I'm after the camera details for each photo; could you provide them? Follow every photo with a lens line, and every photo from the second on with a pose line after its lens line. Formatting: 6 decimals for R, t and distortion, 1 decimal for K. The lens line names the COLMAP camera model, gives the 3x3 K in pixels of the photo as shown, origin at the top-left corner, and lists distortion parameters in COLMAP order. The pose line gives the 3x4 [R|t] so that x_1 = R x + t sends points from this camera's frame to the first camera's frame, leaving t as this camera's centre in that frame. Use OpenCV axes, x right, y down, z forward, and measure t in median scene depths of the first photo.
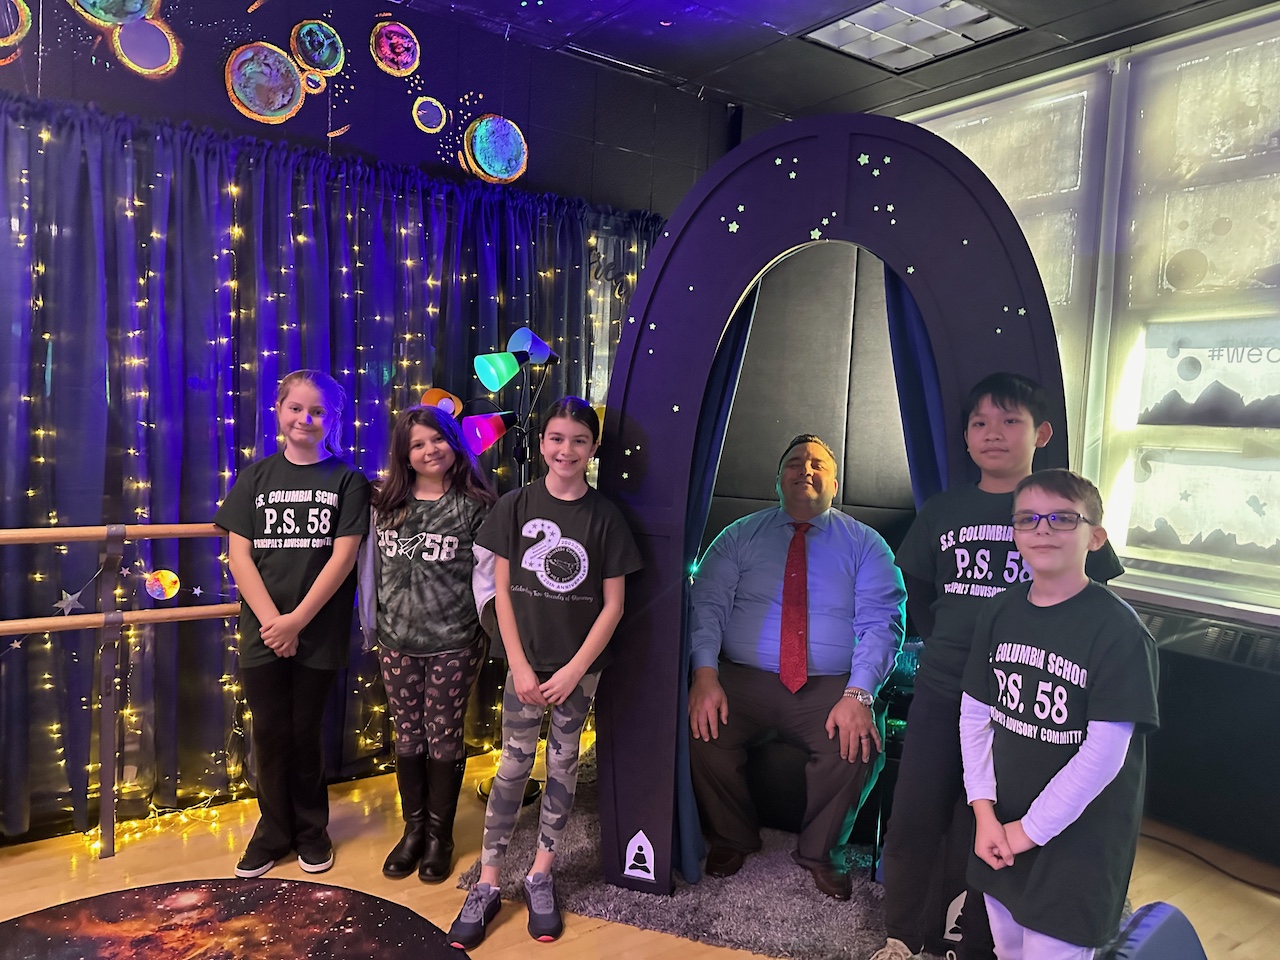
lens RADIAL K [[882.8, 0, 639.4], [0, 882.8, 483.5], [0, 0, 1]] dist [0.020255, -0.002850]
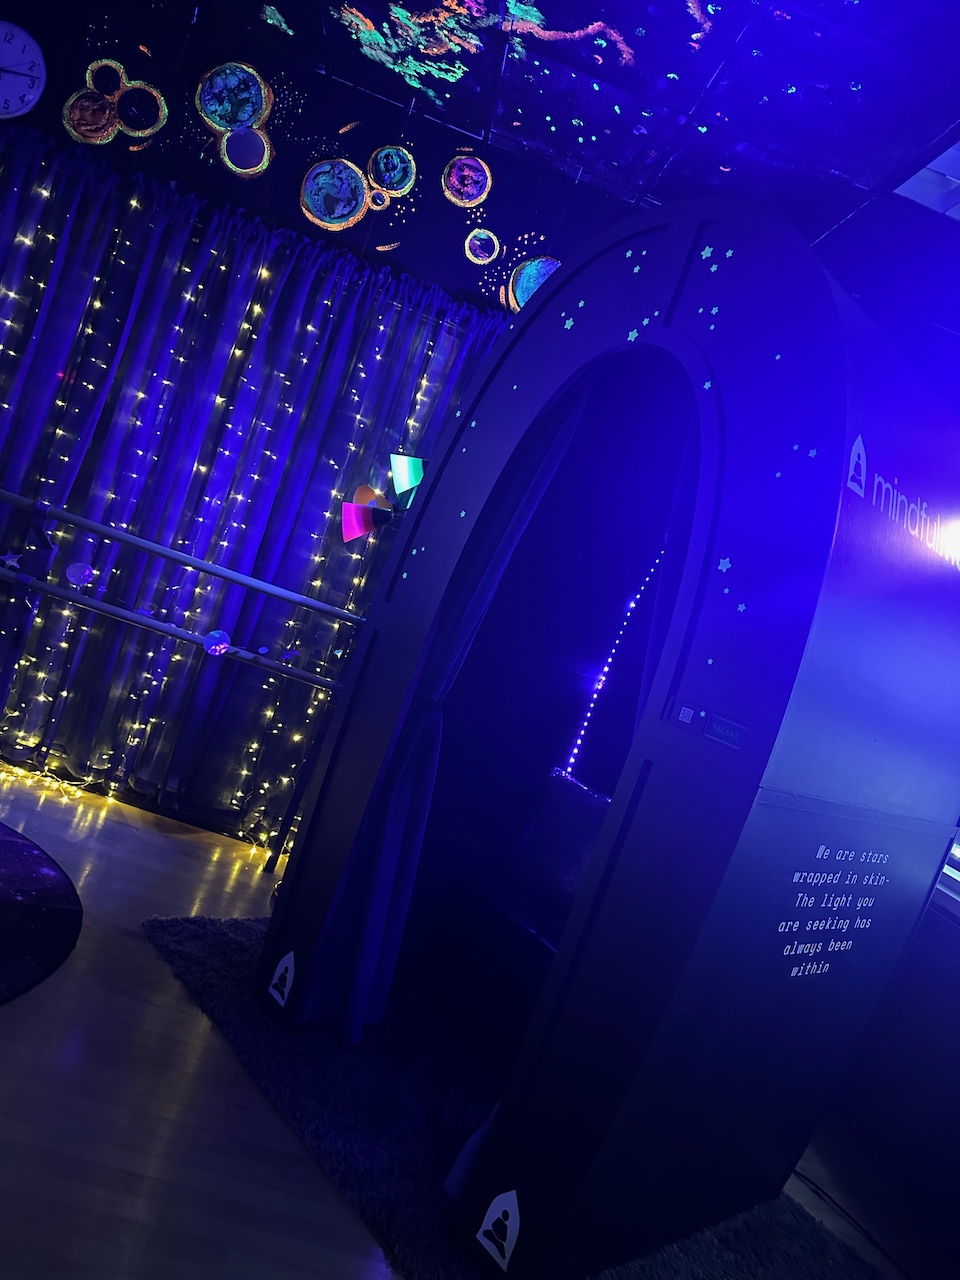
lens RADIAL K [[882.8, 0, 480.0], [0, 882.8, 640.0], [0, 0, 1]] dist [0.020255, -0.002850]
pose [[0.838887, 0.286338, -0.462902, 0.398637], [-0.333043, 0.942690, -0.020431, 0.038118], [0.430523, 0.171306, 0.886174, 0.182632]]
